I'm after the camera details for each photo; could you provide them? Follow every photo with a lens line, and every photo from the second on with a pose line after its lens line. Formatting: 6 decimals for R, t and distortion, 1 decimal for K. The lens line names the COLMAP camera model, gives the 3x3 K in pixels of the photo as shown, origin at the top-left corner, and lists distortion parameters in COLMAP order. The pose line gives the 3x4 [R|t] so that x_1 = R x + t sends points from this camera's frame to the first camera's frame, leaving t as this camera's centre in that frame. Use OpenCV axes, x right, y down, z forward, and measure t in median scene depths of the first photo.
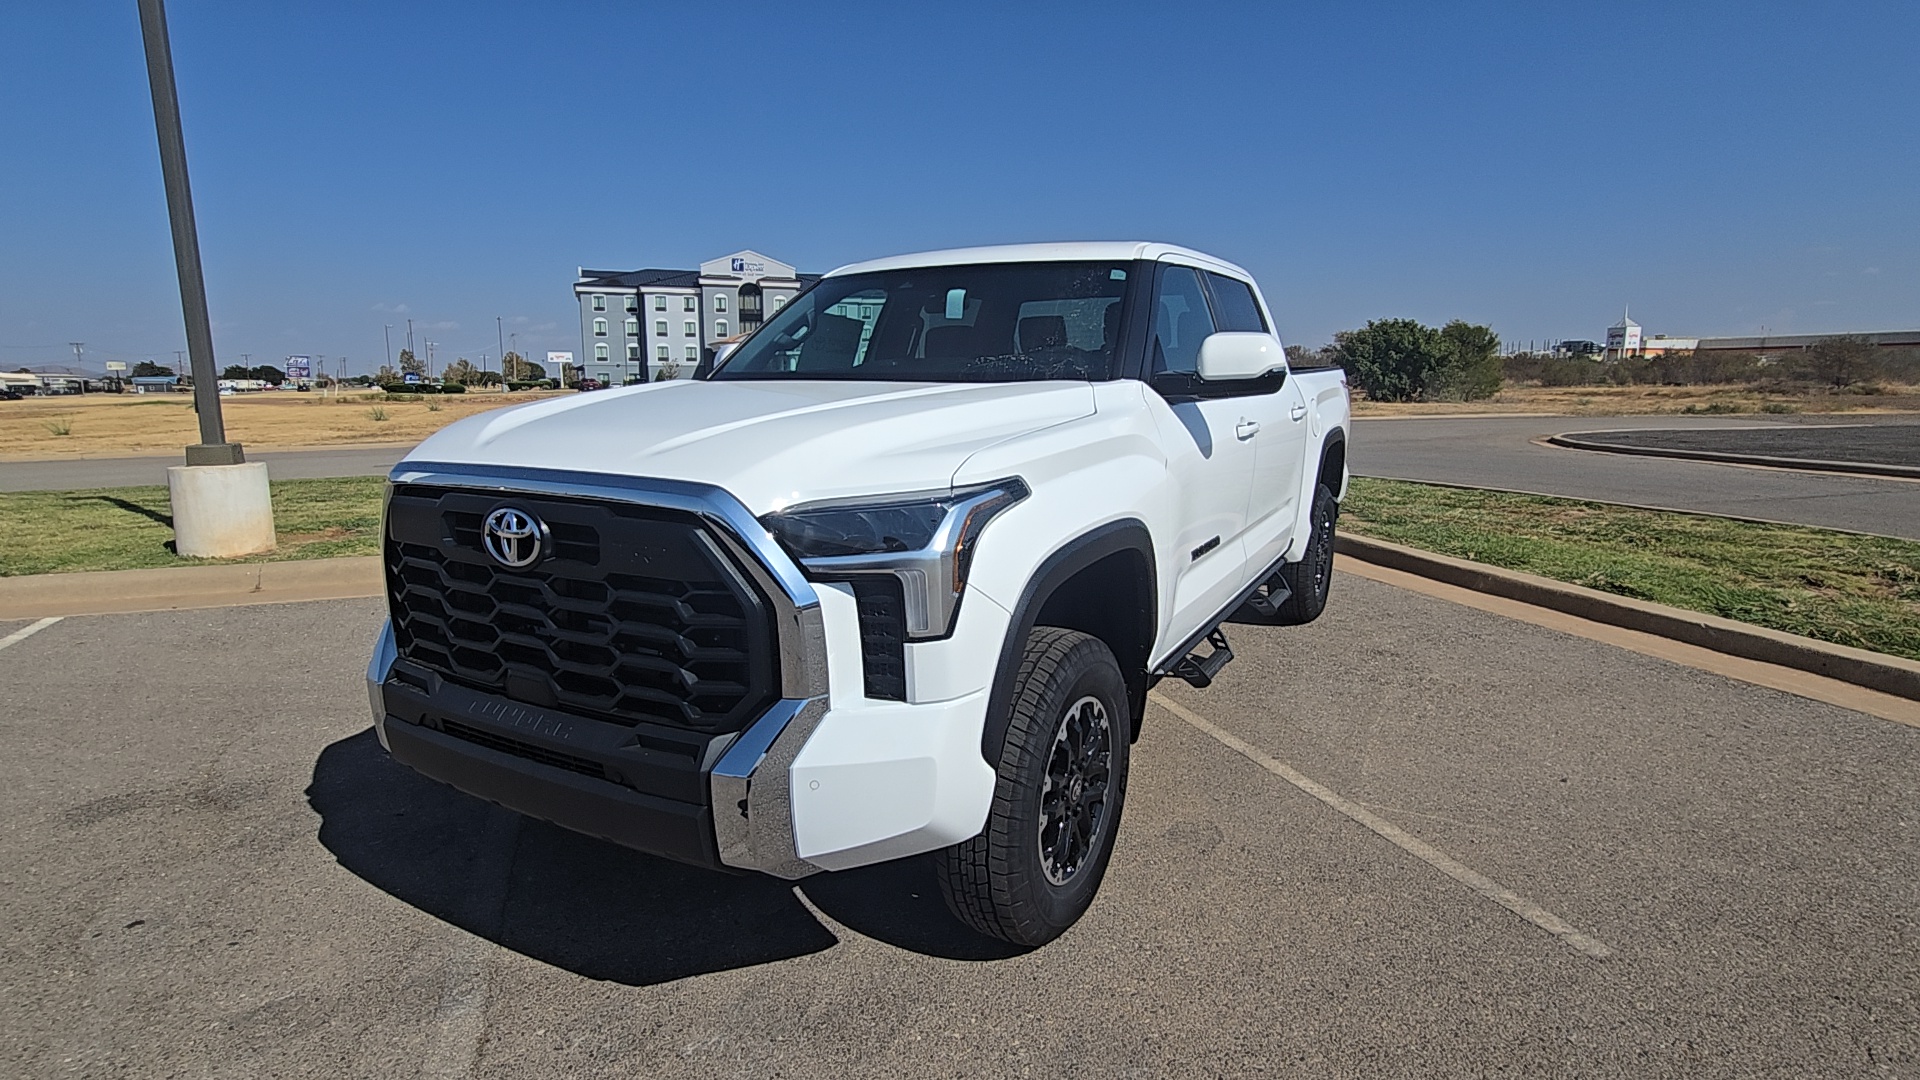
lens RADIAL K [[969.7, 0, 947.9], [0, 969.7, 532.7], [0, 0, 1]] dist [-0.001361, 0.000666]
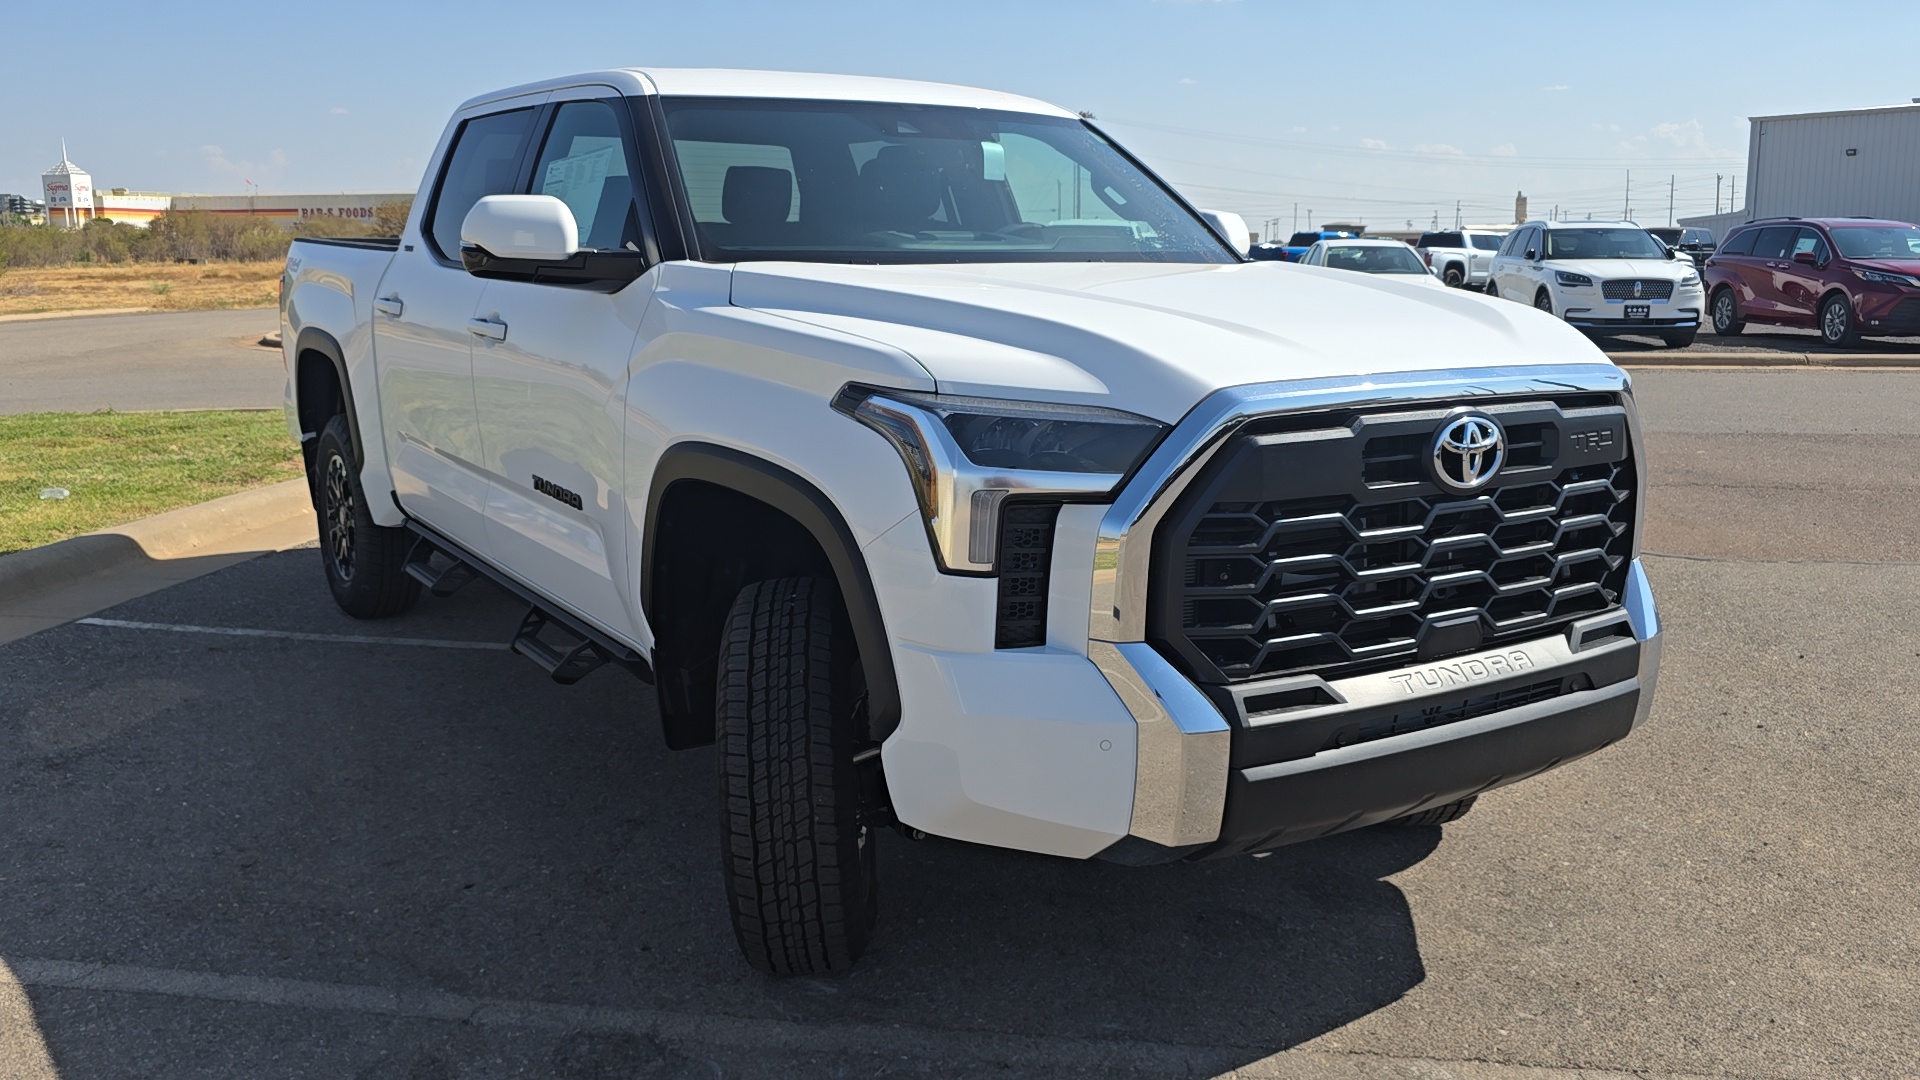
lens RADIAL K [[1603.5, 0, 939.2], [0, 1603.5, 387.7], [0, 0, 1]] dist [0.006393, -0.009985]
pose [[0.459408, -0.077798, 0.884812, -1.190290], [0.143212, 0.989611, 0.012654, -0.082202], [-0.876604, 0.120902, 0.465776, 0.483668]]
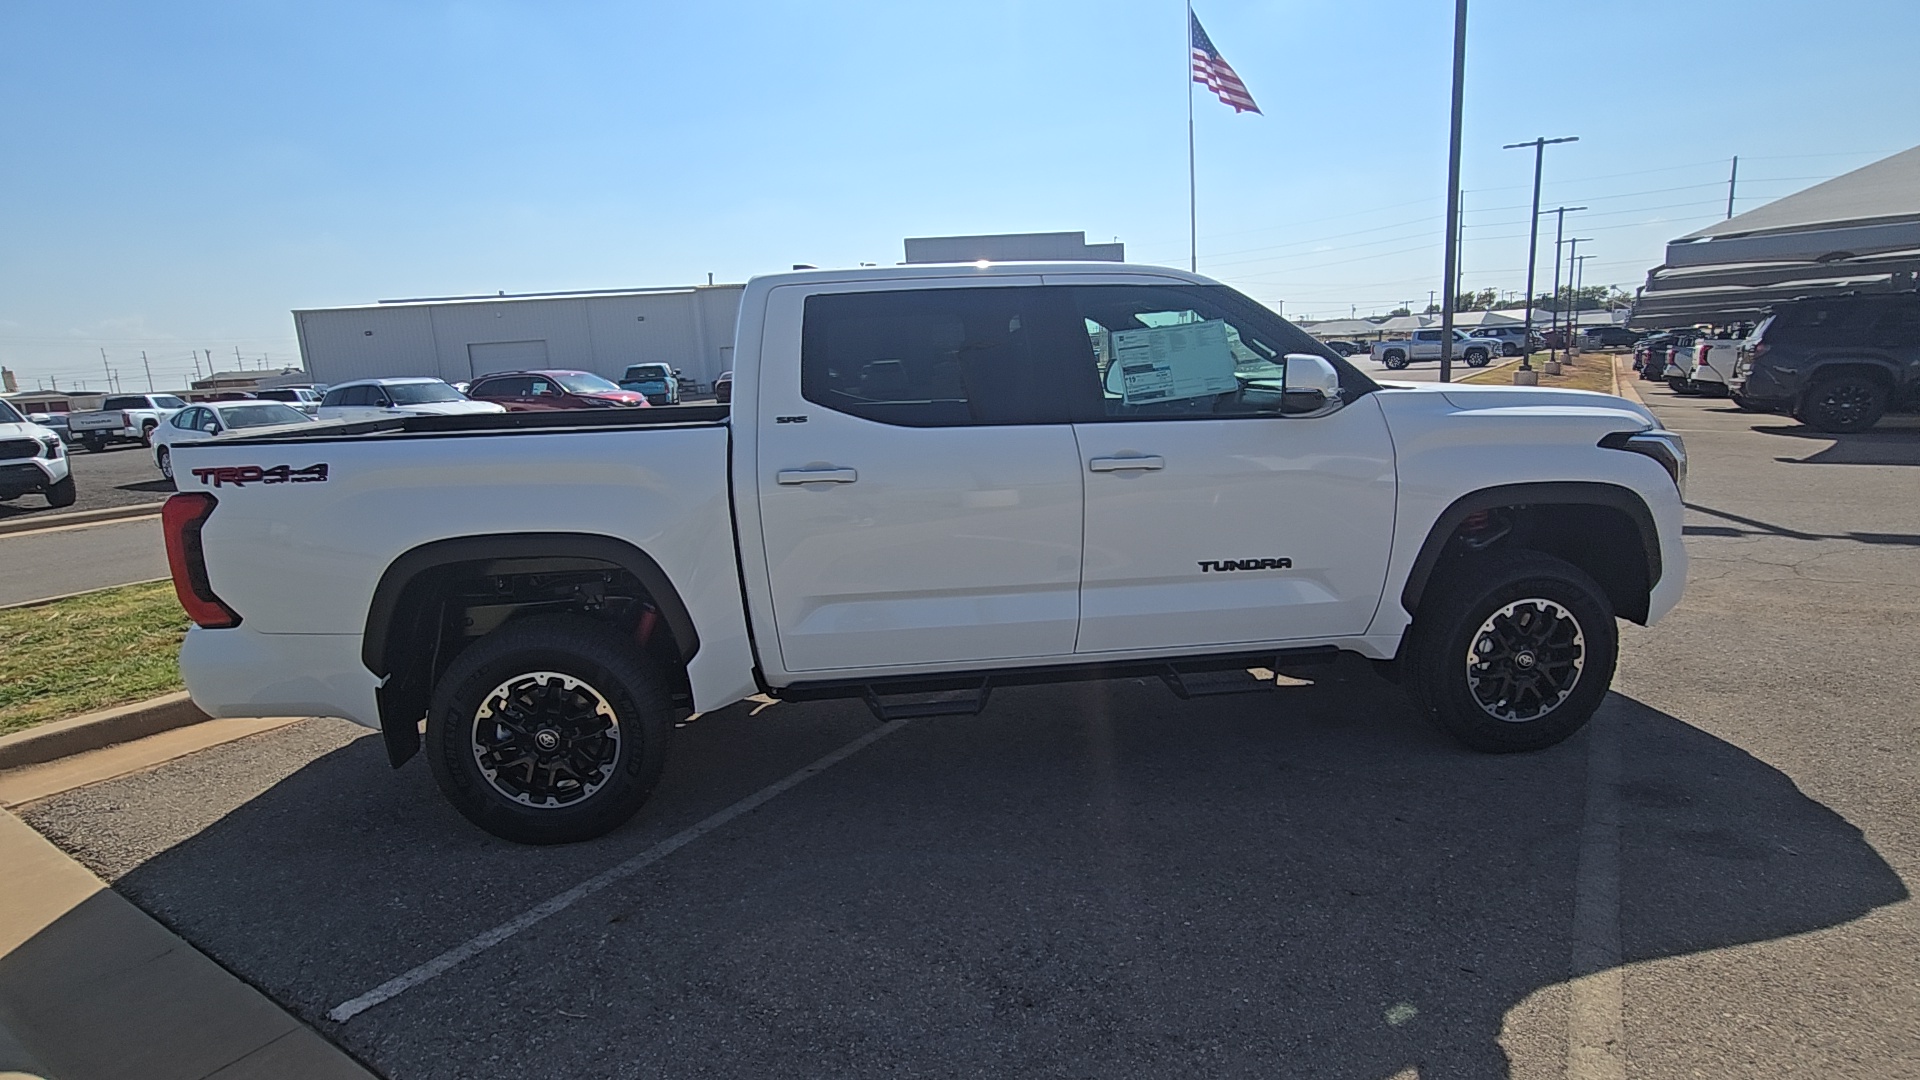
lens RADIAL K [[969.7, 0, 945.8], [0, 969.7, 546.7], [0, 0, 1]] dist [-0.001361, 0.000666]
pose [[-0.597618, -0.120990, 0.792600, -0.870583], [0.182765, 0.941967, 0.281595, -0.404655], [-0.780672, 0.313146, -0.540823, 2.149324]]
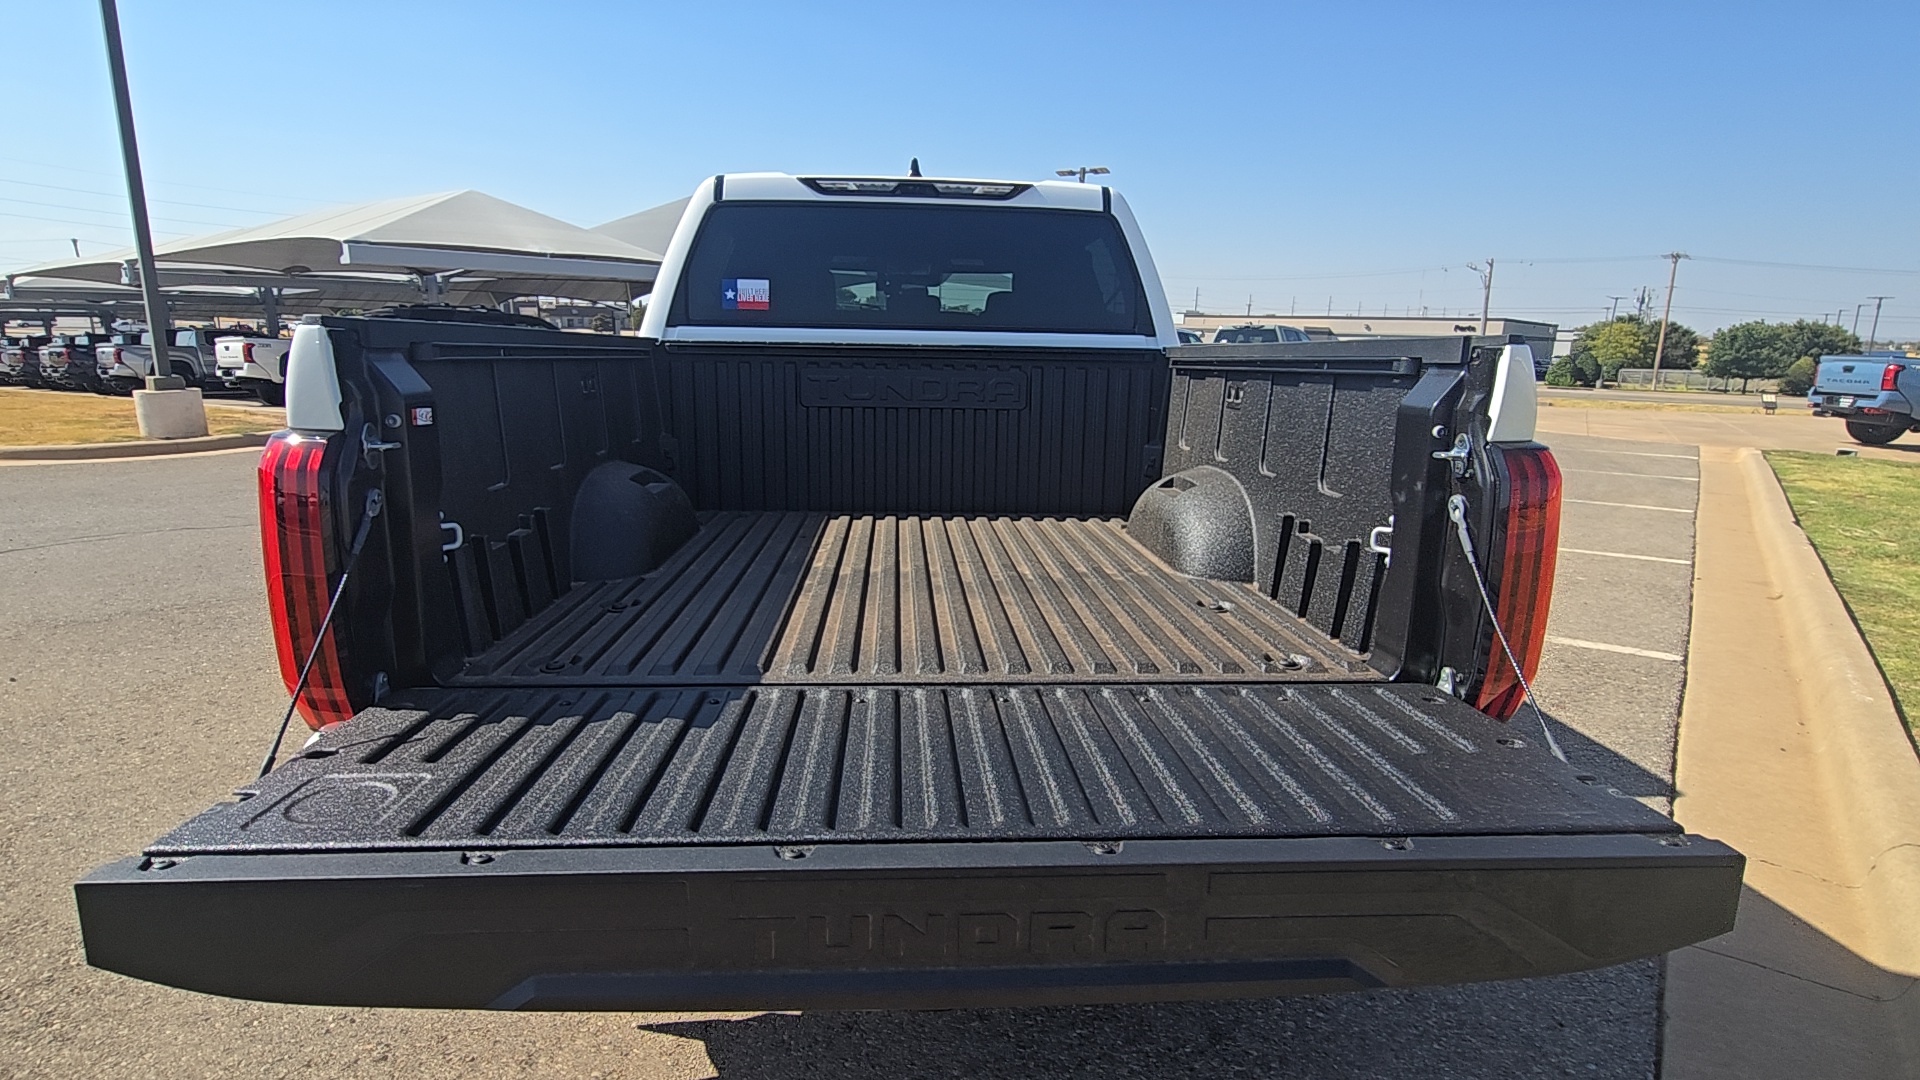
lens RADIAL K [[969.7, 0, 954.1], [0, 969.7, 555.9], [0, 0, 1]] dist [-0.001361, 0.000666]
pose [[-0.835851, 0.108174, -0.538193, 0.780218], [-0.105412, 0.930521, 0.350742, -0.403453], [0.538741, 0.349900, -0.766373, 2.415546]]
